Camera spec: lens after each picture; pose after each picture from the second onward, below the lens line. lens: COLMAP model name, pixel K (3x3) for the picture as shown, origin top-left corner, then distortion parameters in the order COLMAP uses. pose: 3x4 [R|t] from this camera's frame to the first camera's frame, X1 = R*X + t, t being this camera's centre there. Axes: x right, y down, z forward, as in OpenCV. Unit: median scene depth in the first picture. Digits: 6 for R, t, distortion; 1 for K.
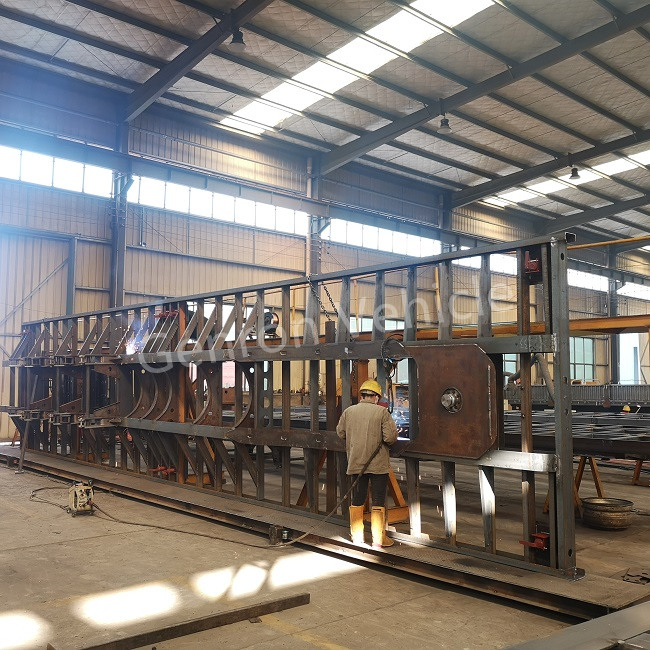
lens RADIAL K [[705.0, 0, 325.0], [0, 705.0, 325.0], [0, 0, 1]] dist [0.018095, -0.032065]
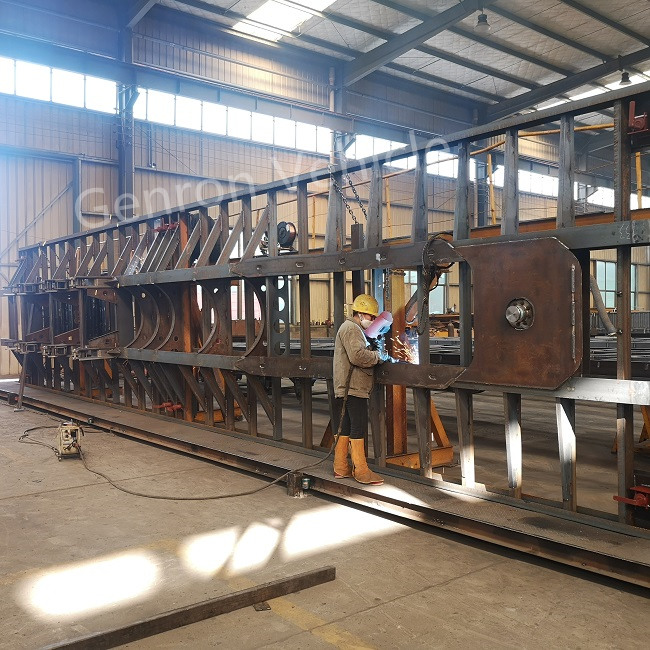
lens RADIAL K [[705.0, 0, 325.0], [0, 705.0, 325.0], [0, 0, 1]] dist [0.018095, -0.032065]
pose [[0.999194, -0.012828, -0.038050, -0.000270], [0.016240, 0.995738, 0.090781, 0.027068], [0.036723, -0.091326, 0.995144, 0.137465]]
